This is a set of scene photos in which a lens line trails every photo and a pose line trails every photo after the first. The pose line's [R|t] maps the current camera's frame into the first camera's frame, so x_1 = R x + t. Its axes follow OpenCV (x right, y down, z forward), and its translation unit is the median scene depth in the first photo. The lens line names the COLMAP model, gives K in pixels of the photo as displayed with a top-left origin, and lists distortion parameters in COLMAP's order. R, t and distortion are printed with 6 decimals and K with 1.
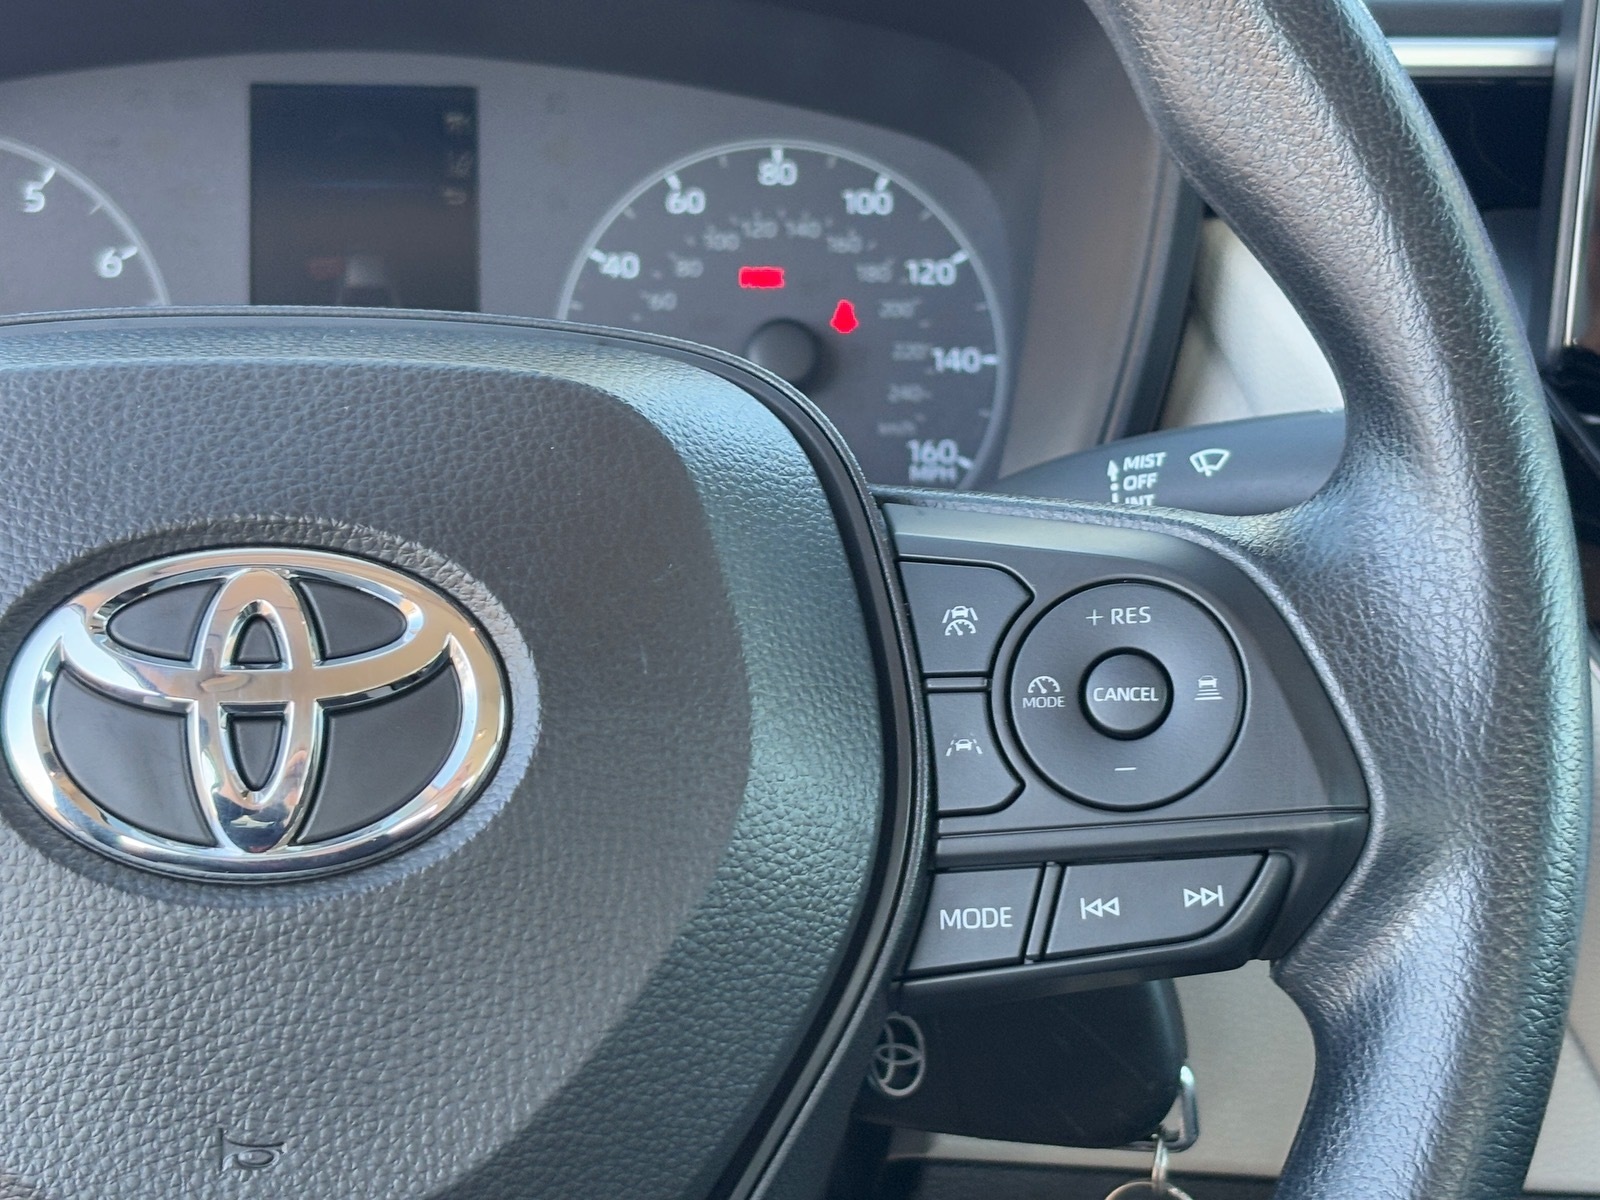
lens RADIAL K [[3149.3, 0, 838.4], [0, 3149.3, 596.4], [0, 0, 1]] dist [0.129468, 0.000000]
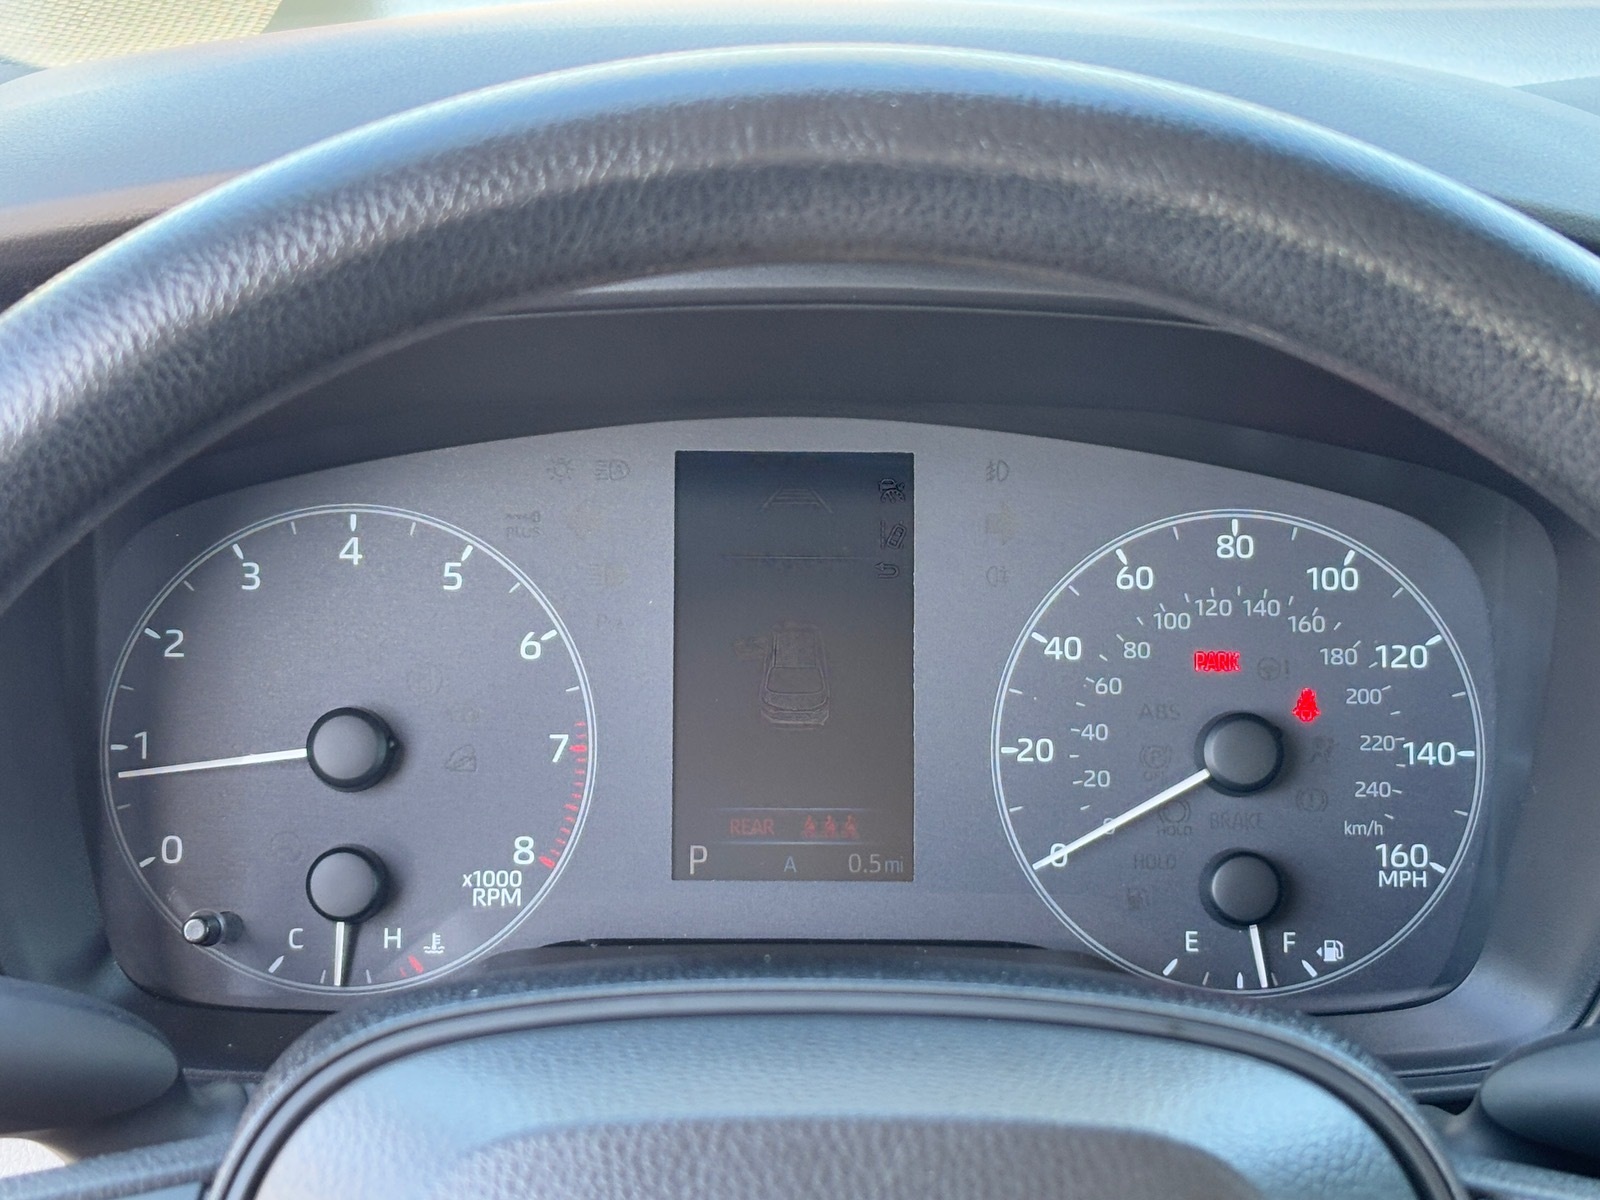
lens RADIAL K [[3331.6, 0, 768.6], [0, 3331.6, 596.7], [0, 0, 1]] dist [0.242106, 0.000000]
pose [[0.996394, 0.017284, -0.083070, -0.117910], [-0.013513, 0.998861, 0.045753, -0.260073], [0.083766, -0.044466, 0.995493, 0.019042]]
